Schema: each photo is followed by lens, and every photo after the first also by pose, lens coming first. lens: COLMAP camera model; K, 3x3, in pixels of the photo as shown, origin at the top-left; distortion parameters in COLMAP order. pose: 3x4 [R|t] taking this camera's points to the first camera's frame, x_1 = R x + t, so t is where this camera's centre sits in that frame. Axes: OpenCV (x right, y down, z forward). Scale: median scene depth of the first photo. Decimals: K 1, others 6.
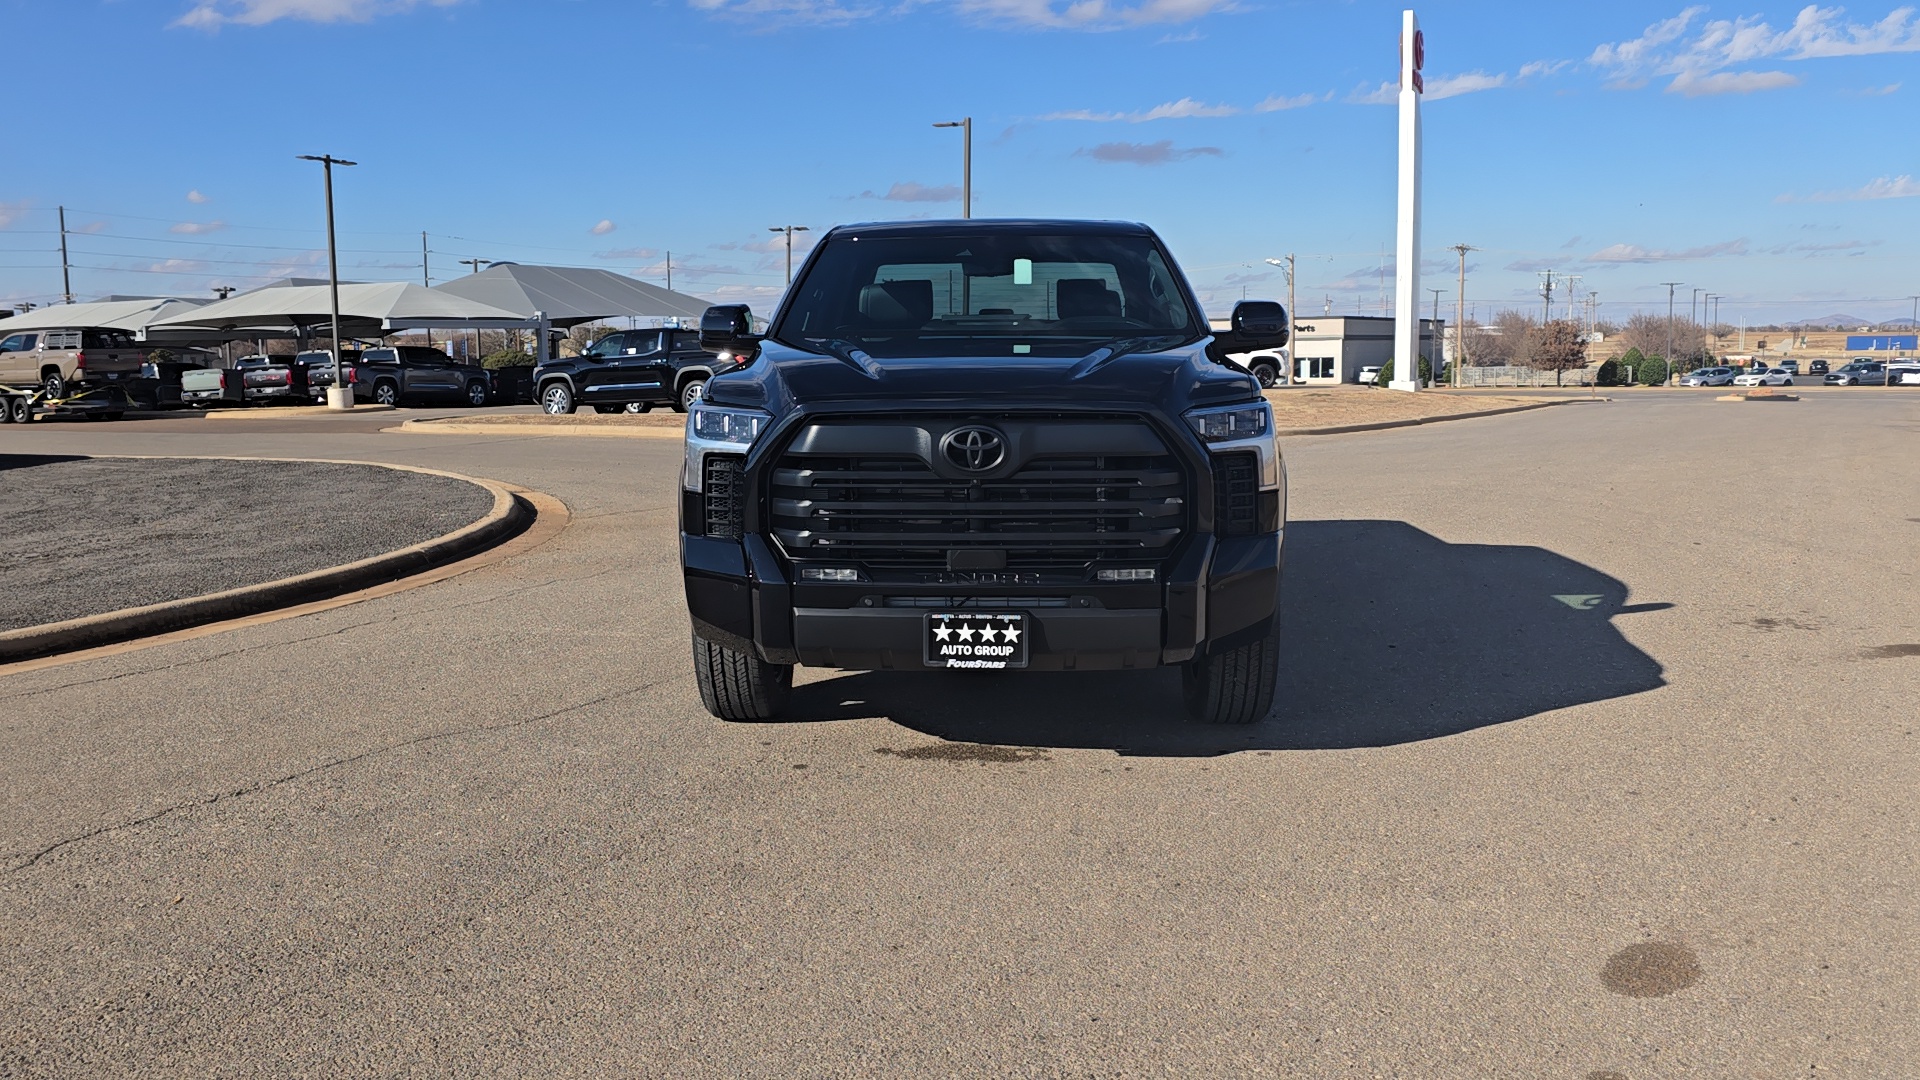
lens RADIAL K [[1563.2, 0, 967.2], [0, 1563.2, 543.4], [0, 0, 1]] dist [-0.005825, 0.003312]
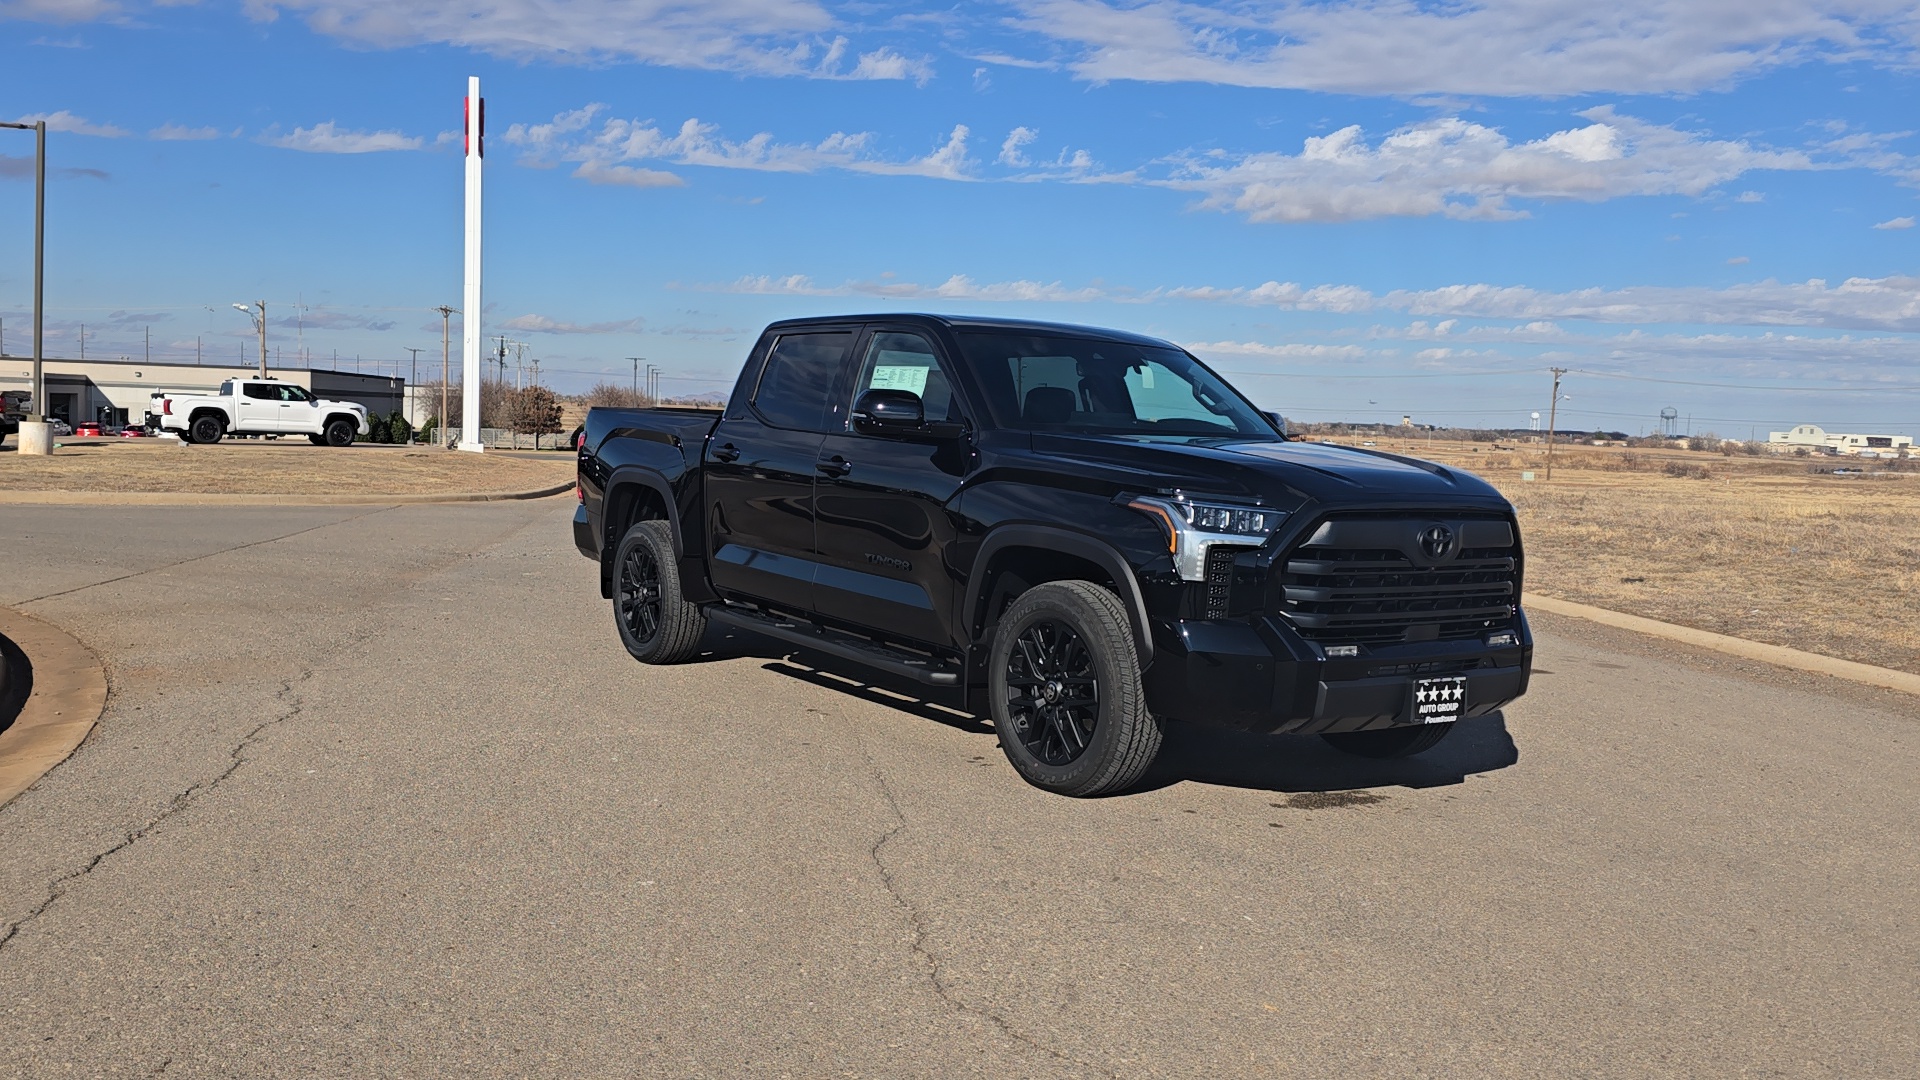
lens RADIAL K [[1564.5, 0, 959.6], [0, 1564.5, 528.9], [0, 0, 1]] dist [-0.001716, -0.008868]
pose [[0.788570, -0.001642, 0.614943, -0.853259], [0.030499, 0.998870, -0.036444, -0.030448], [-0.614189, 0.047494, 0.787729, 0.226031]]
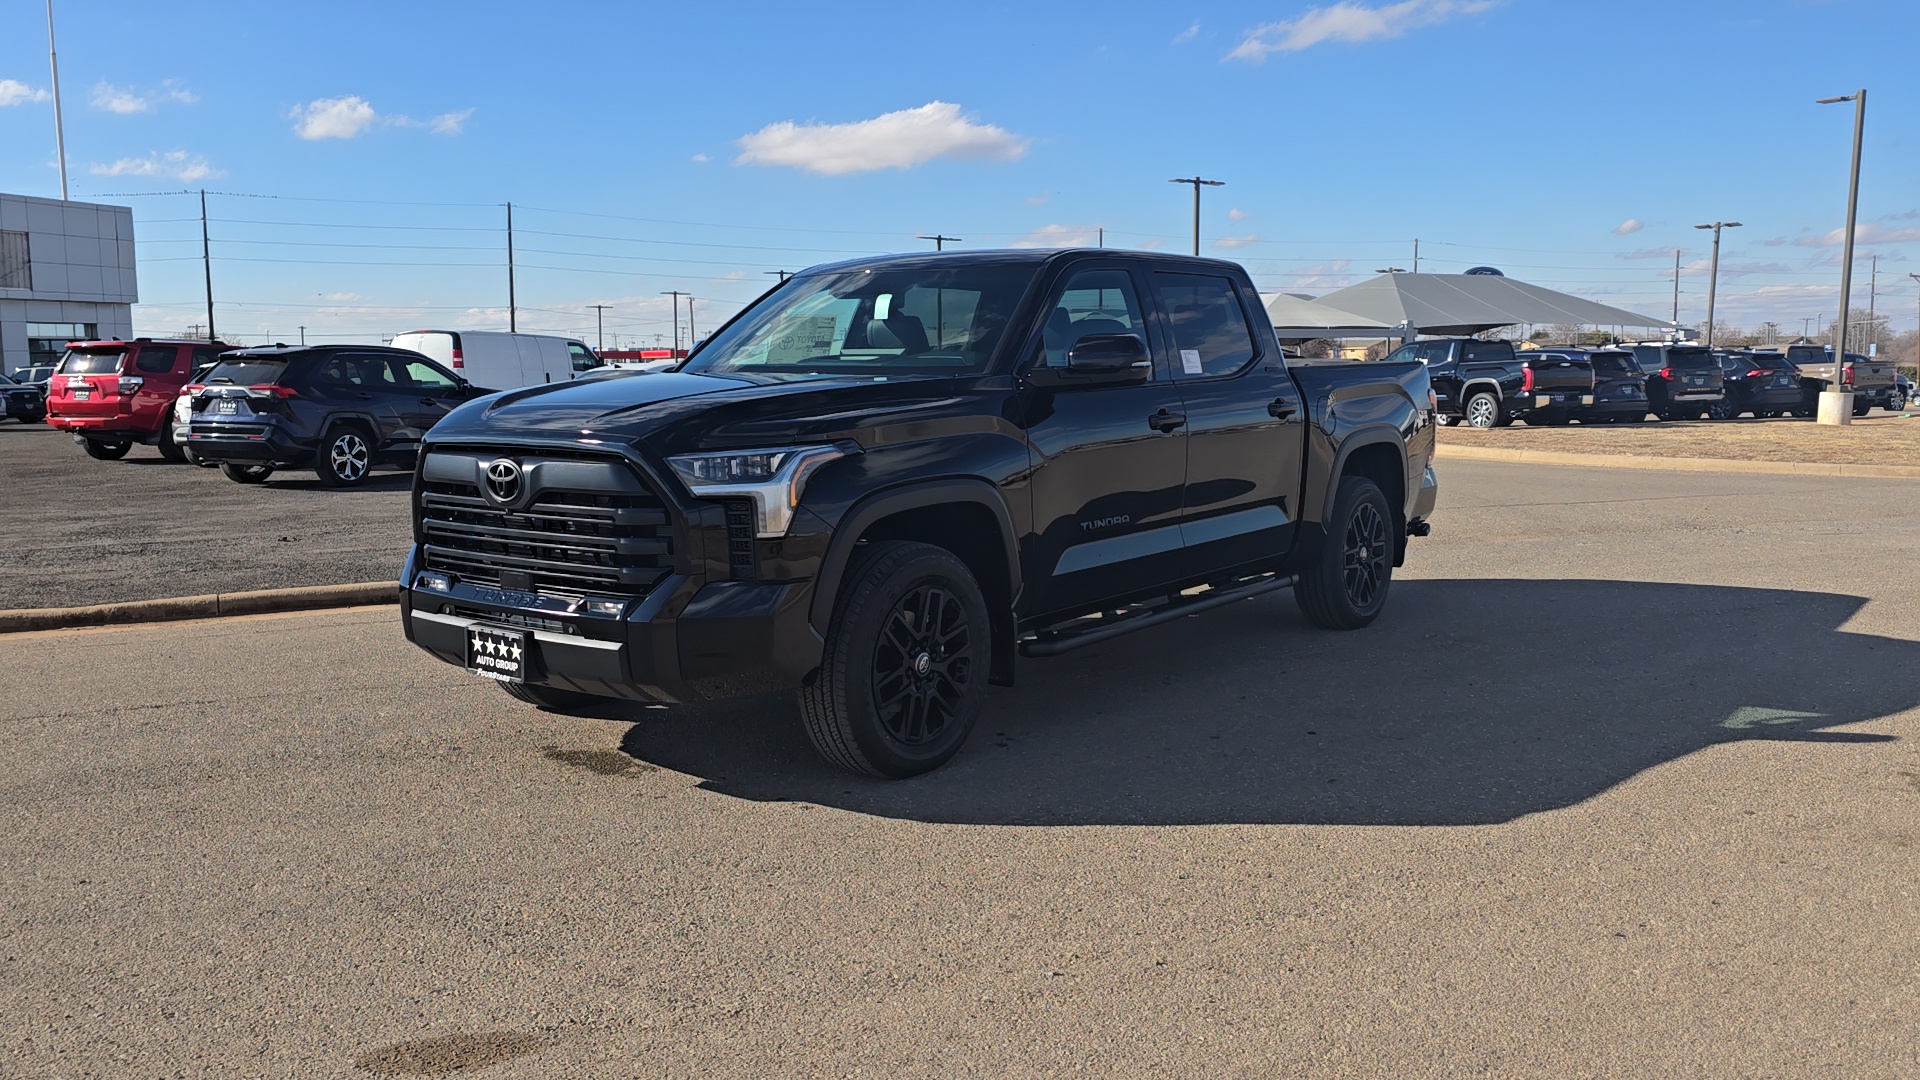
lens RADIAL K [[1563.2, 0, 967.2], [0, 1563.2, 543.4], [0, 0, 1]] dist [-0.005825, 0.003312]
pose [[0.826731, 0.071333, -0.558056, 0.739670], [-0.073368, 0.997128, 0.018765, -0.050524], [0.557792, 0.025430, 0.829591, 0.224172]]
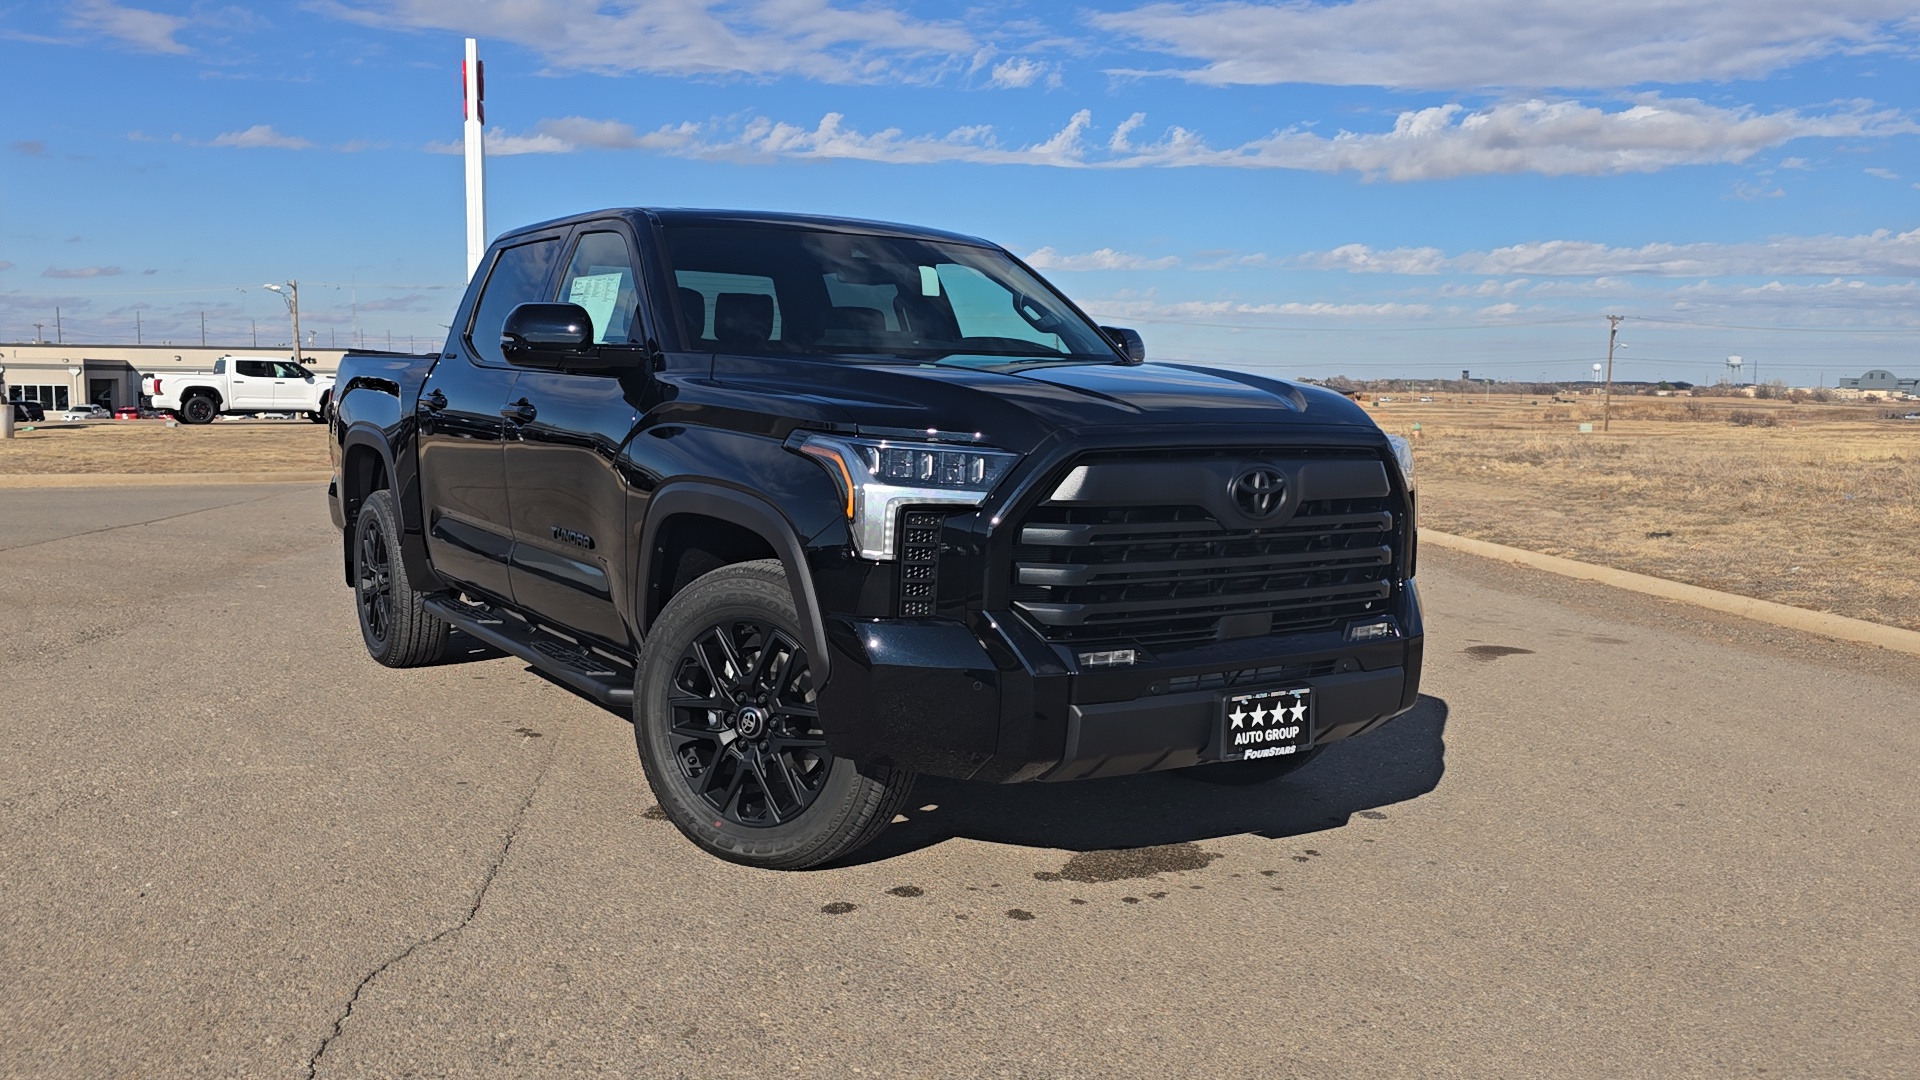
lens RADIAL K [[1563.2, 0, 967.2], [0, 1563.2, 543.4], [0, 0, 1]] dist [-0.005825, 0.003312]
pose [[0.807184, -0.037322, 0.589119, -0.503158], [0.051295, 0.998659, -0.007016, -0.029262], [-0.588067, 0.035882, 0.808016, 0.351744]]
